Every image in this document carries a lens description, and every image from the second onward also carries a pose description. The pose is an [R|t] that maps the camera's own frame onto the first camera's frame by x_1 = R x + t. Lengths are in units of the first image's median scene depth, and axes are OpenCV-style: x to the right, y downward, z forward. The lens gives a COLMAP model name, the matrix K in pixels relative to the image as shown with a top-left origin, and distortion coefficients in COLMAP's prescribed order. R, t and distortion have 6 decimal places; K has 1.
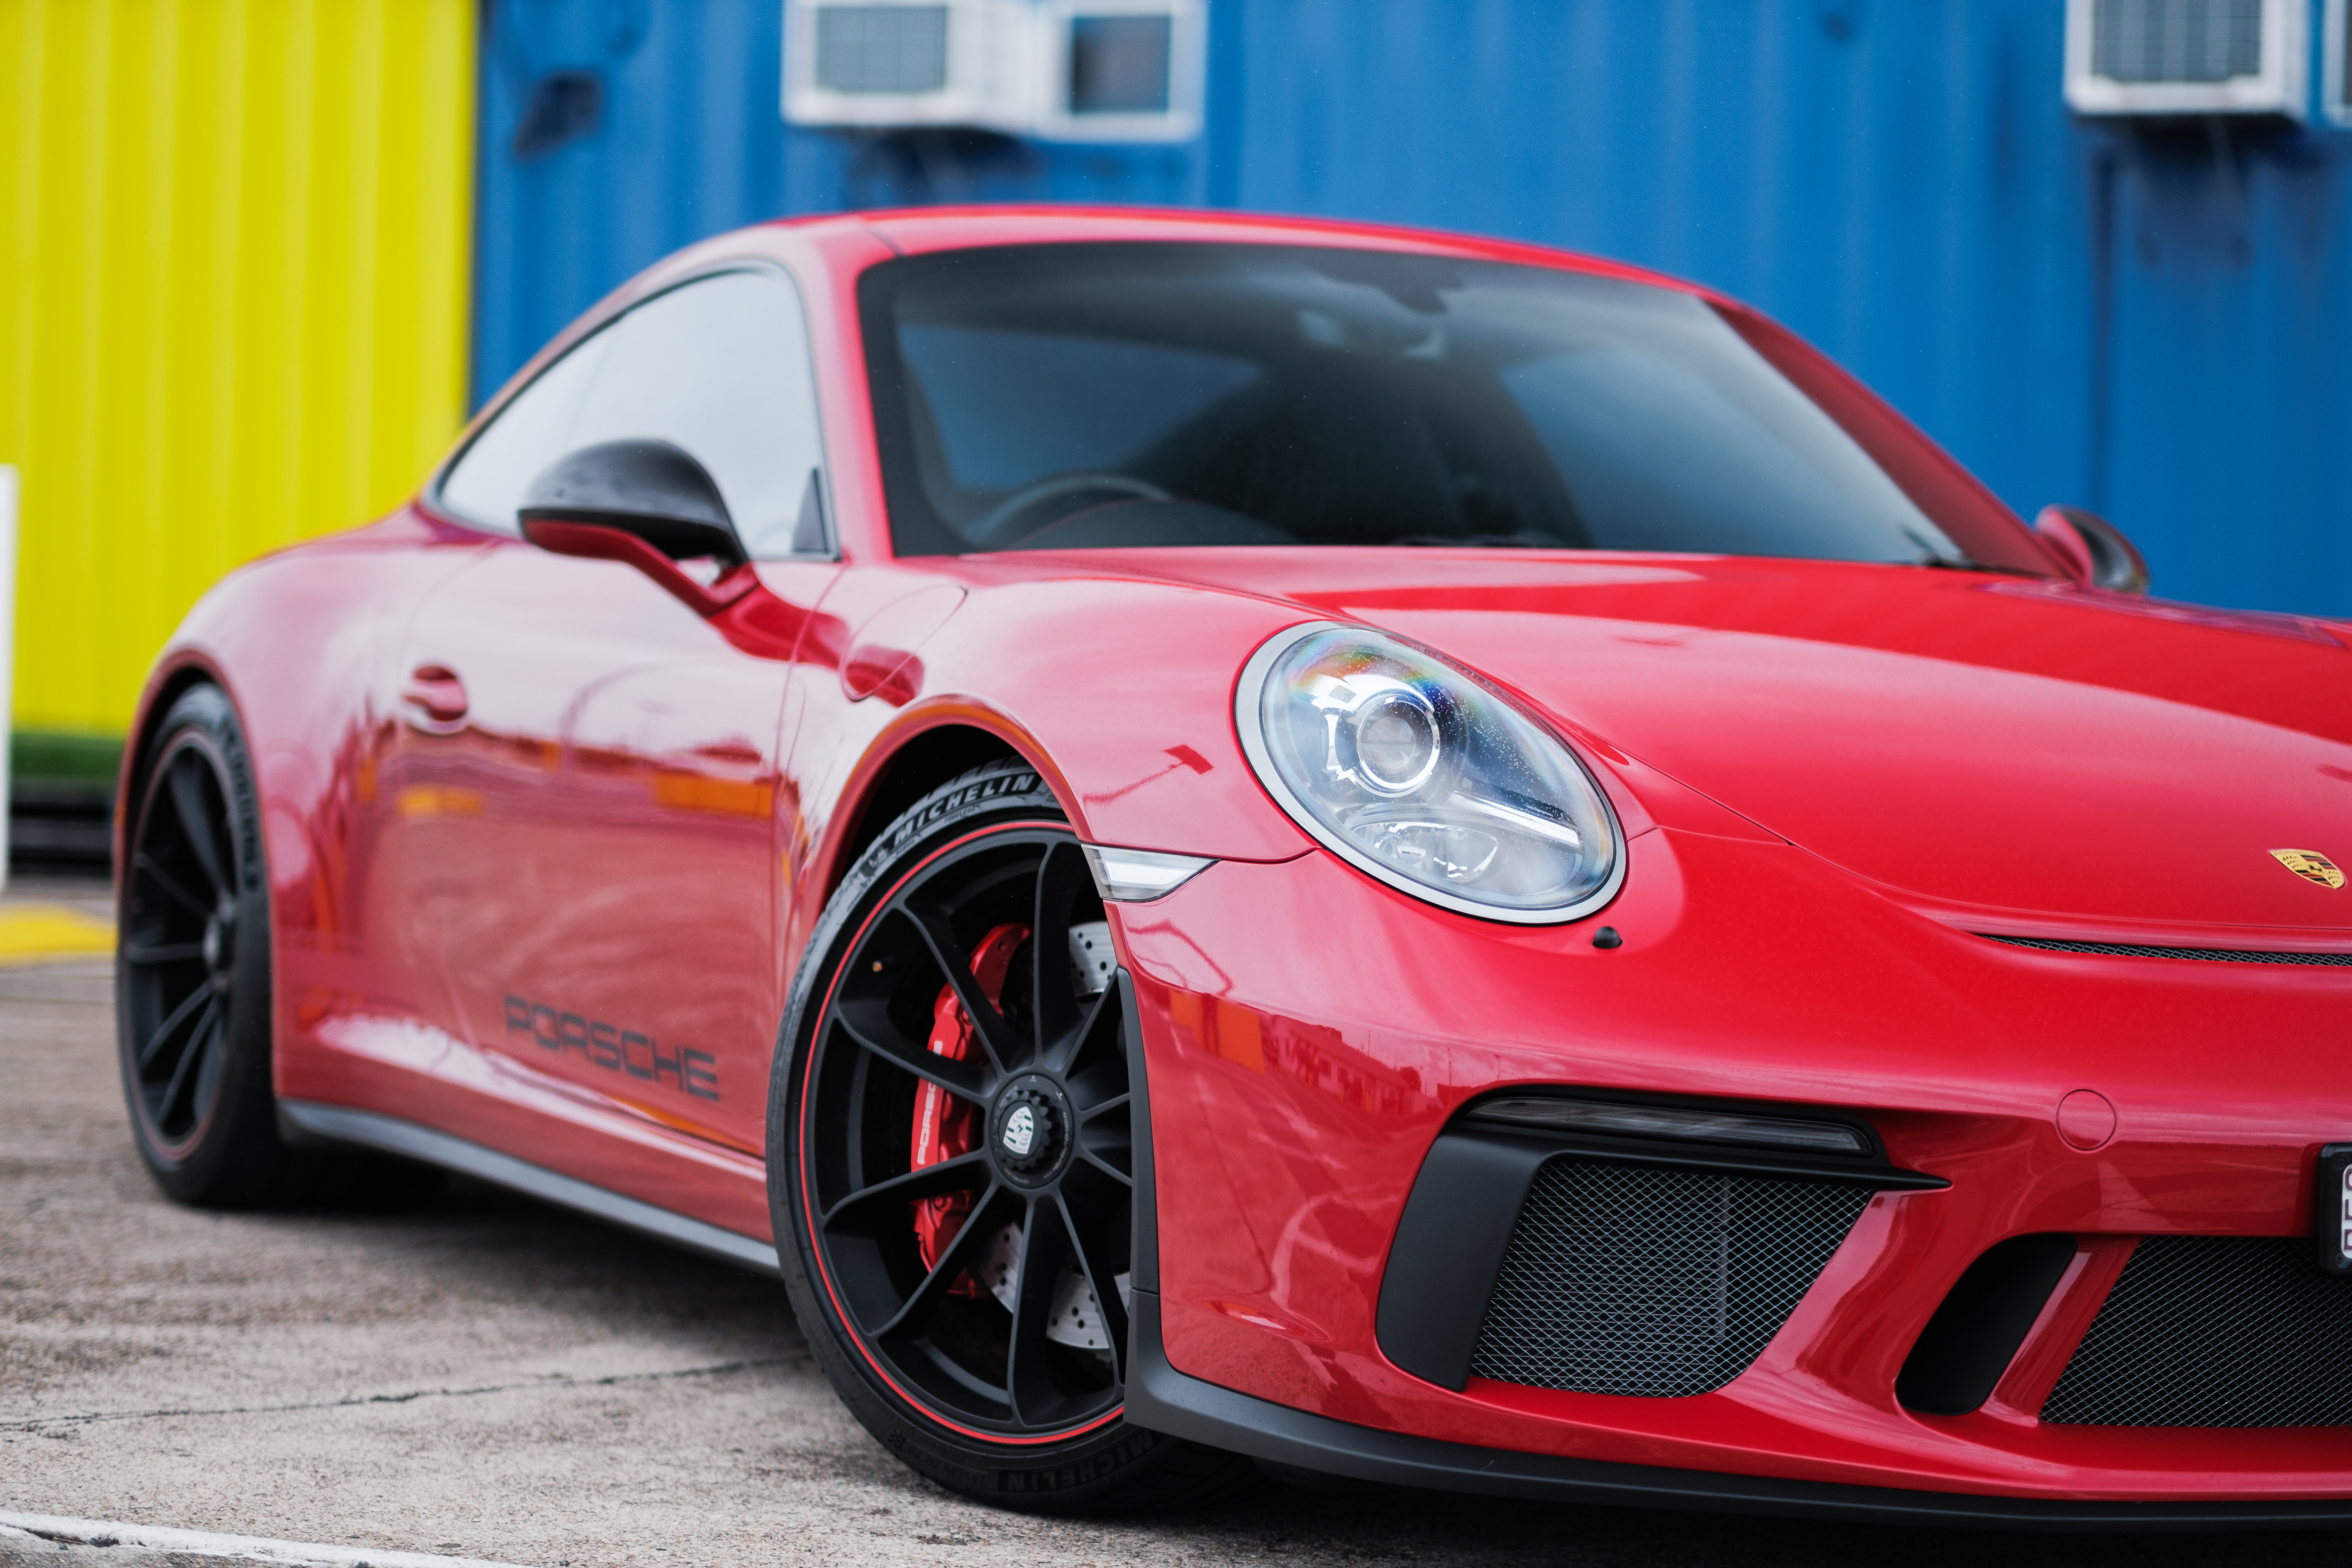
lens RADIAL K [[5590.5, 0, 1176.0], [0, 5590.5, 784.0], [0, 0, 1]] dist [0.024562, -0.582538]
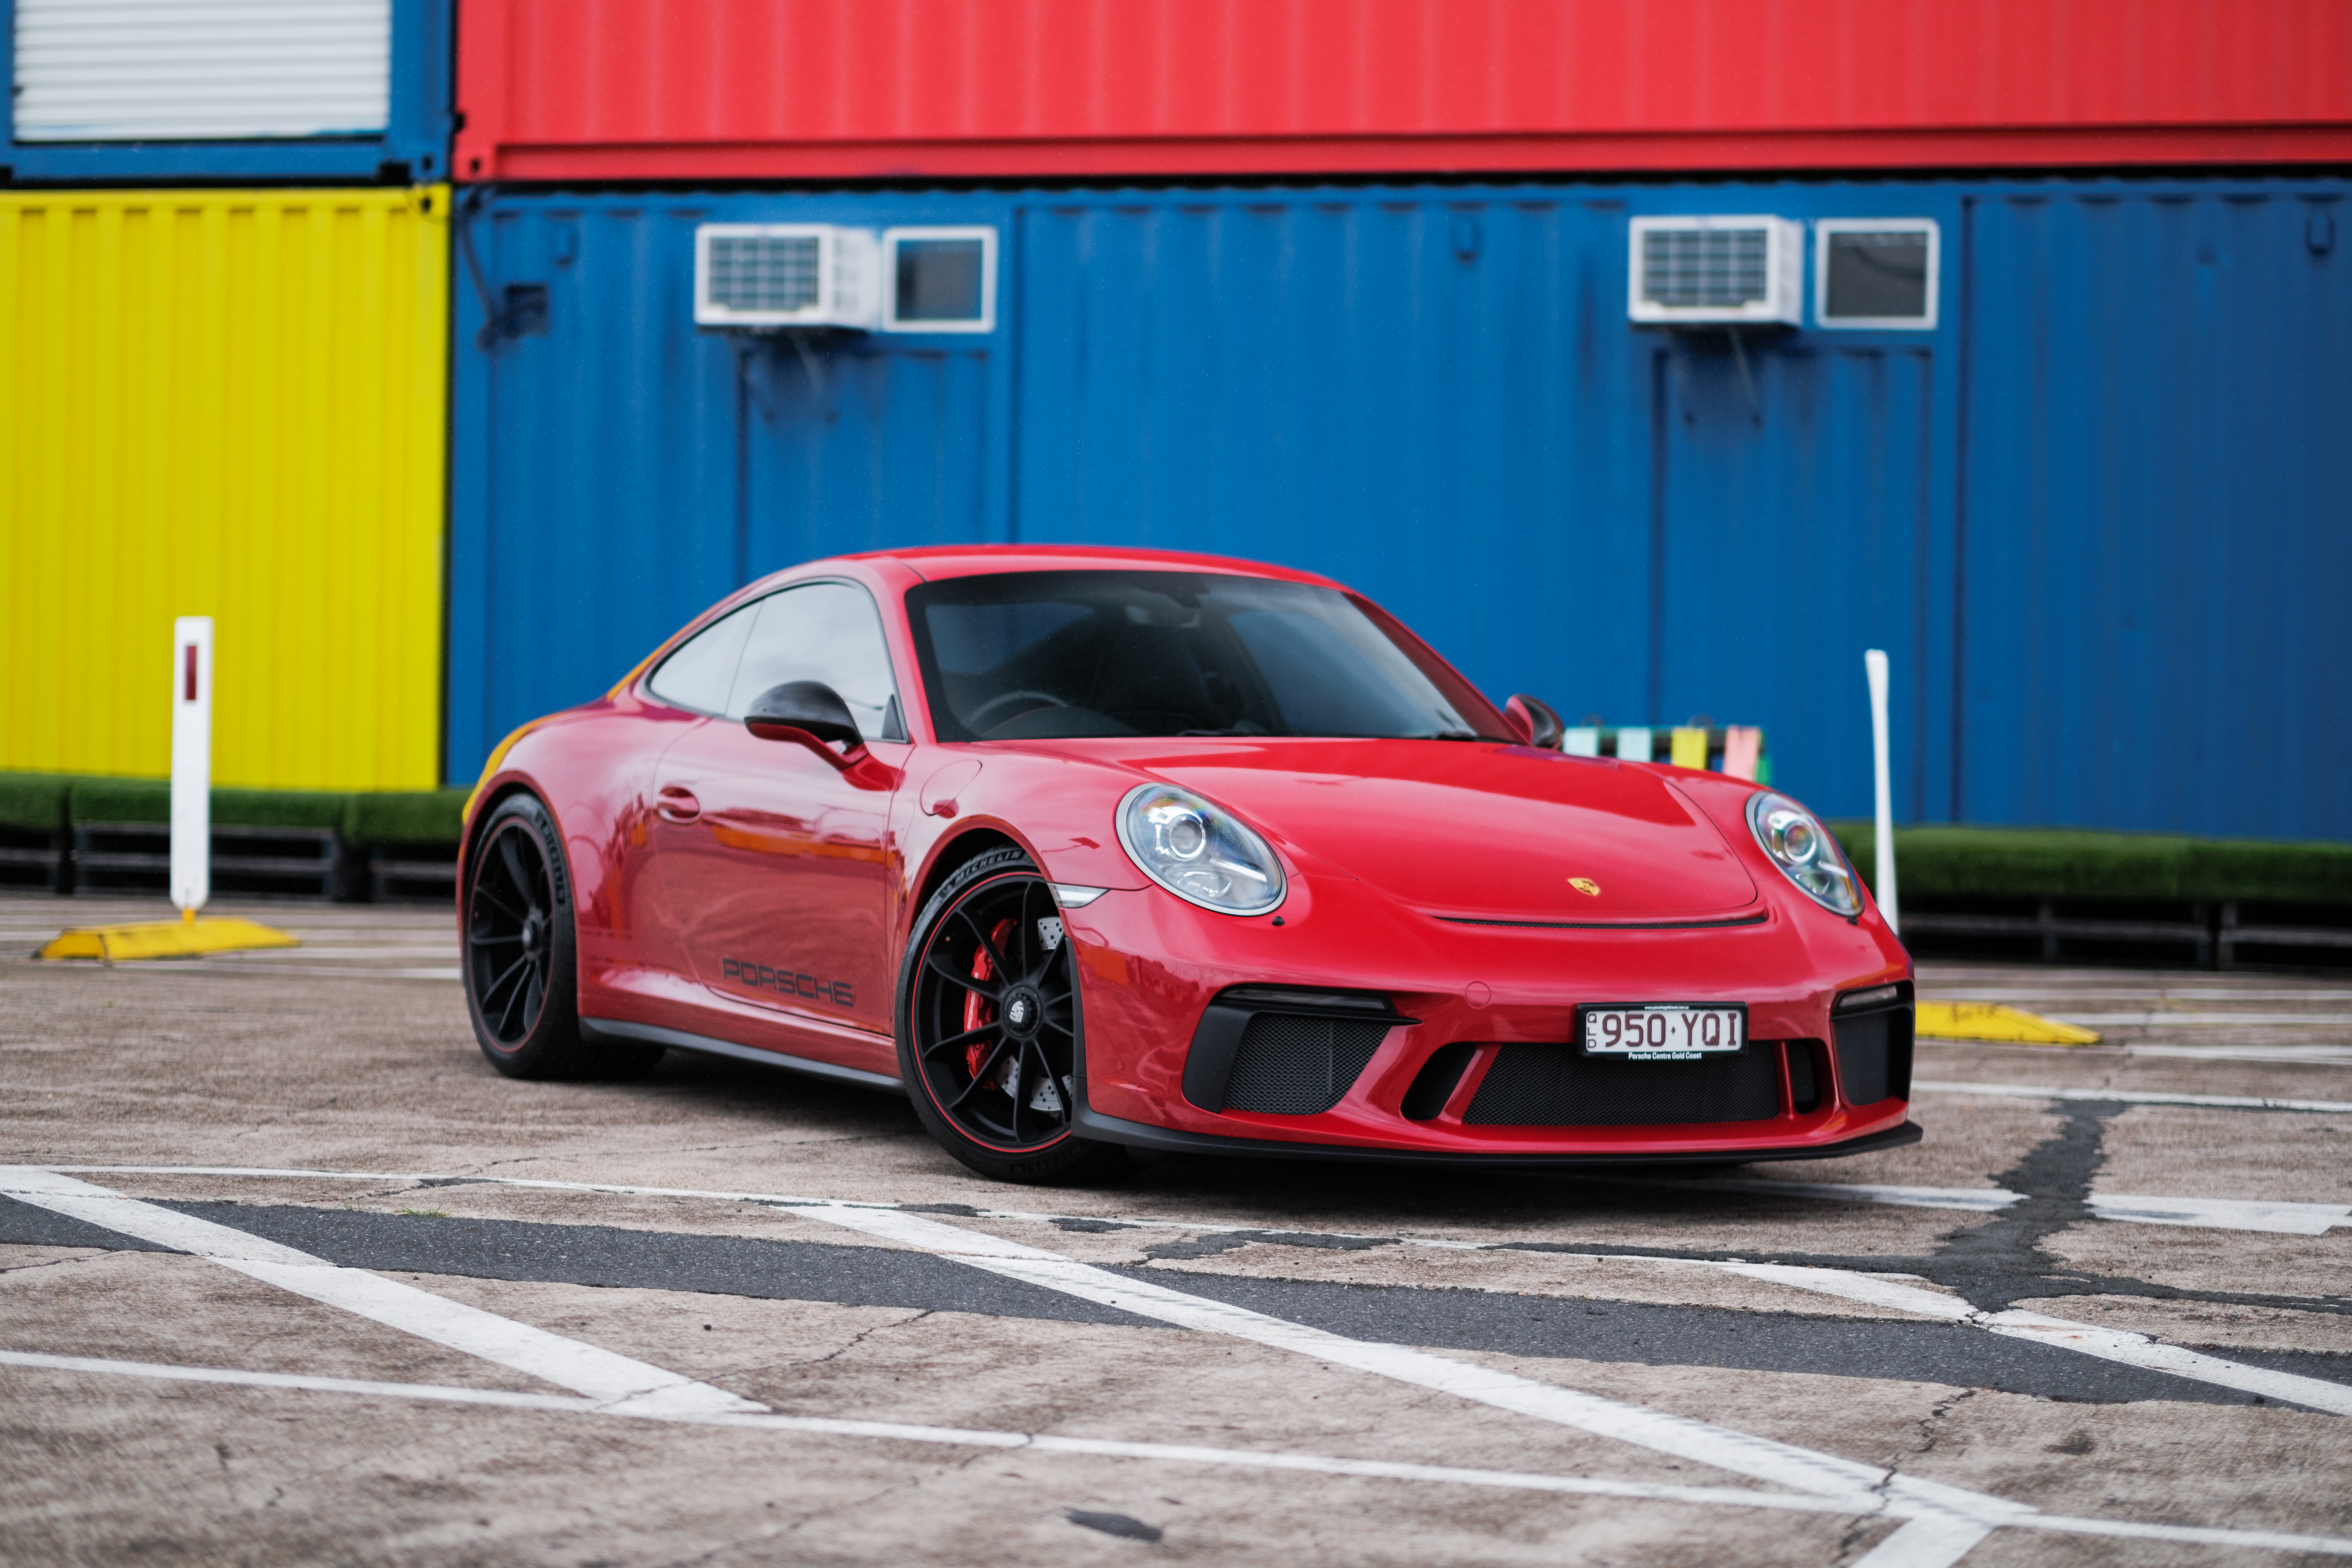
lens RADIAL K [[5590.5, 0, 1176.0], [0, 5590.5, 784.0], [0, 0, 1]] dist [0.024562, -0.582538]
pose [[0.998698, -0.011917, 0.049611, -0.071843], [0.011813, 0.999927, 0.002392, -0.031845], [-0.049636, -0.001803, 0.998766, -1.180371]]
